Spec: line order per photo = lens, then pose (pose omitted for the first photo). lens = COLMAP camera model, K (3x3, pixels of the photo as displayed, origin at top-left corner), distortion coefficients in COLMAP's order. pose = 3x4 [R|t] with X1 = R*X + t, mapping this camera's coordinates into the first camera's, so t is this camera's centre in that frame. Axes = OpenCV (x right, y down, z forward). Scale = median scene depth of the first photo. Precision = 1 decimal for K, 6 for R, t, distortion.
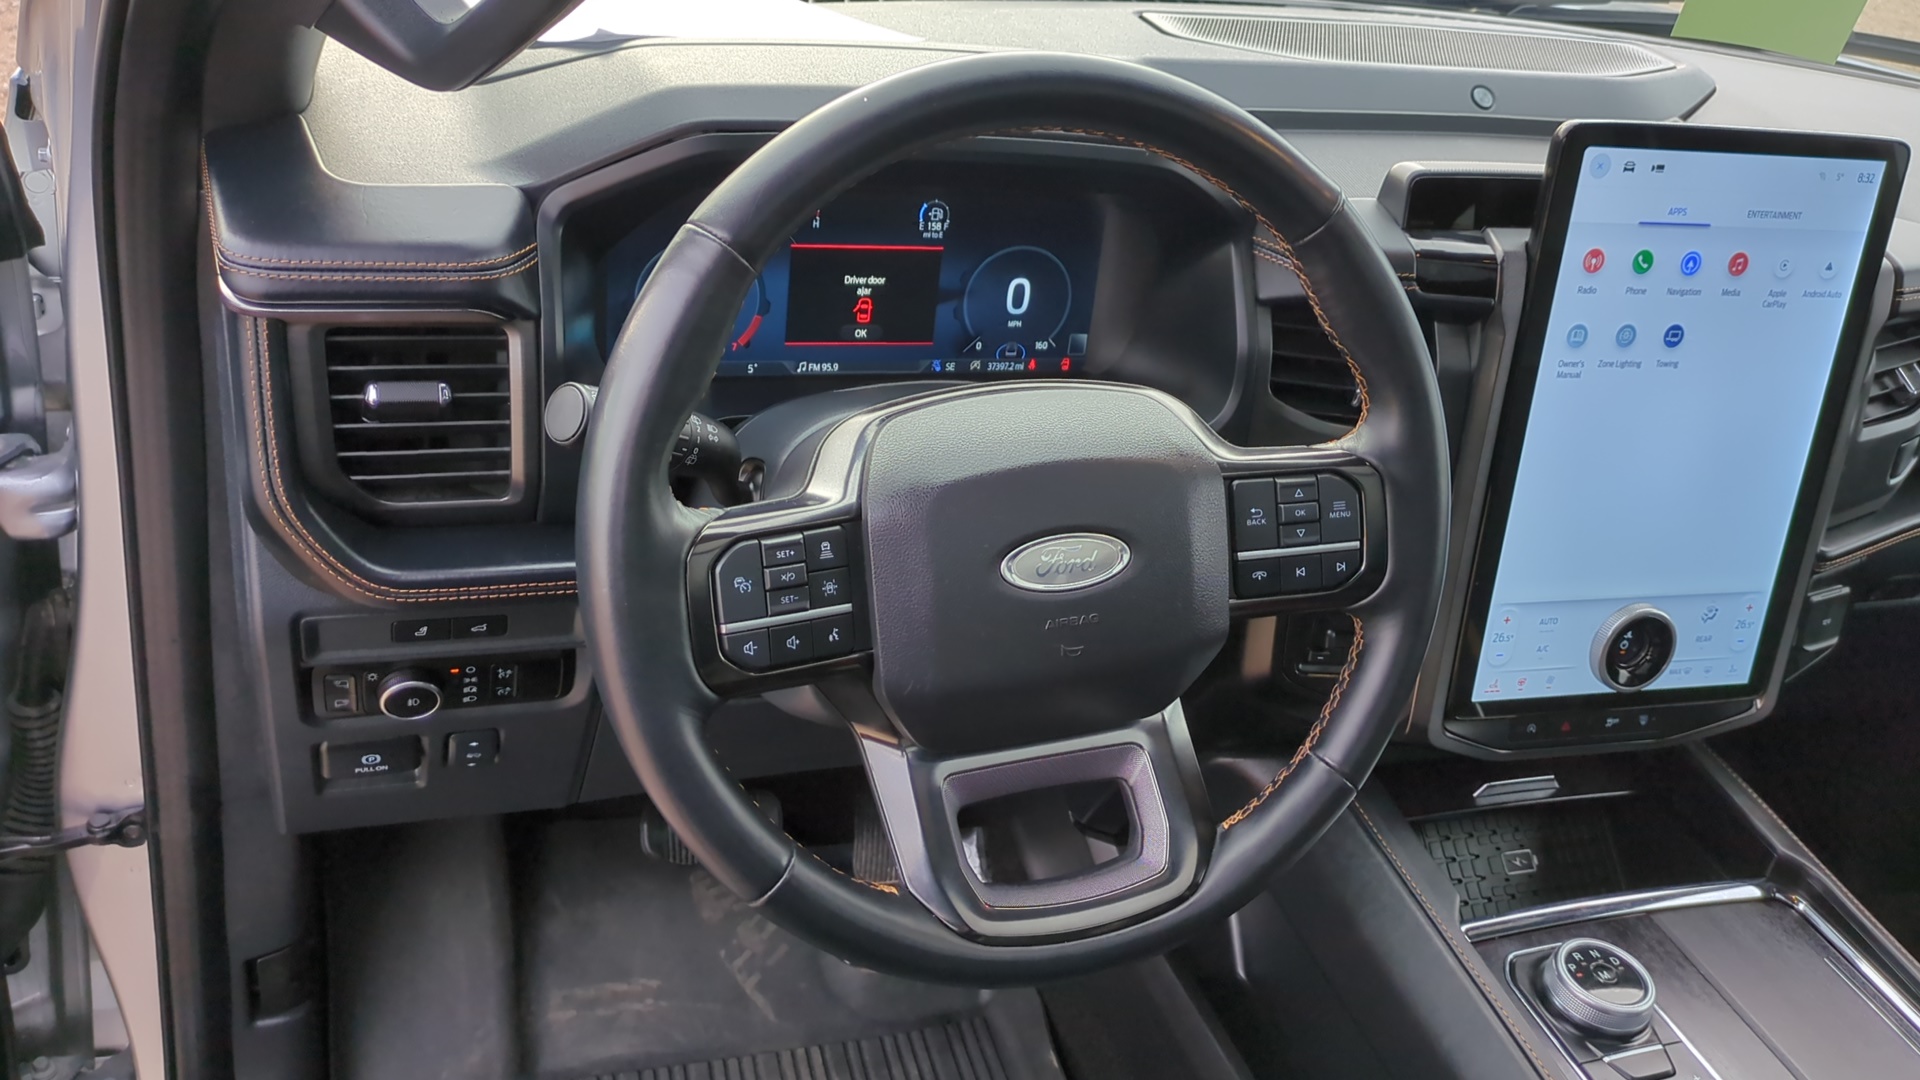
lens RADIAL K [[1659.0, 0, 972.8], [0, 1659.0, 539.9], [0, 0, 1]] dist [0.077612, -0.091769]
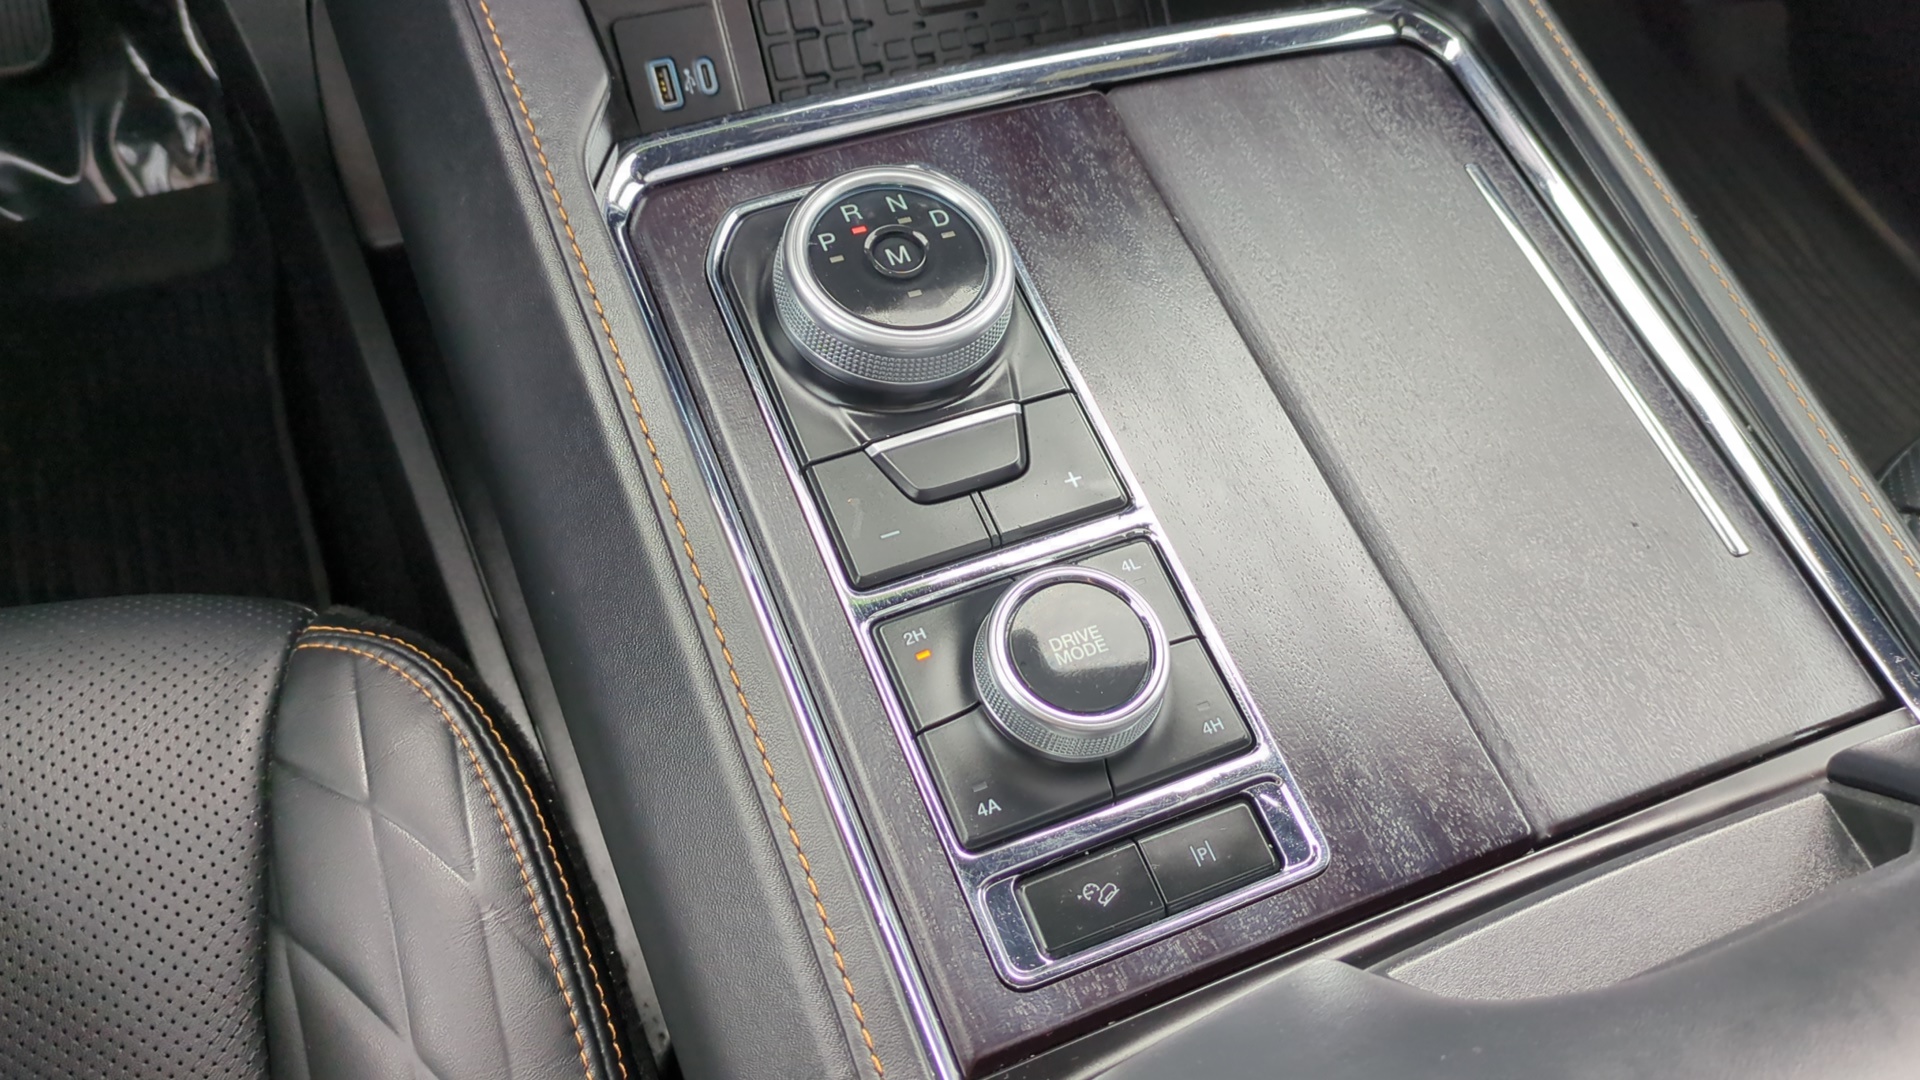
lens RADIAL K [[1659.0, 0, 972.8], [0, 1659.0, 539.9], [0, 0, 1]] dist [0.077612, -0.091769]
pose [[0.997709, -0.061250, 0.028734, 0.391266], [0.040354, 0.879647, 0.473912, 0.127404], [-0.054303, -0.471667, 0.880103, 0.612718]]
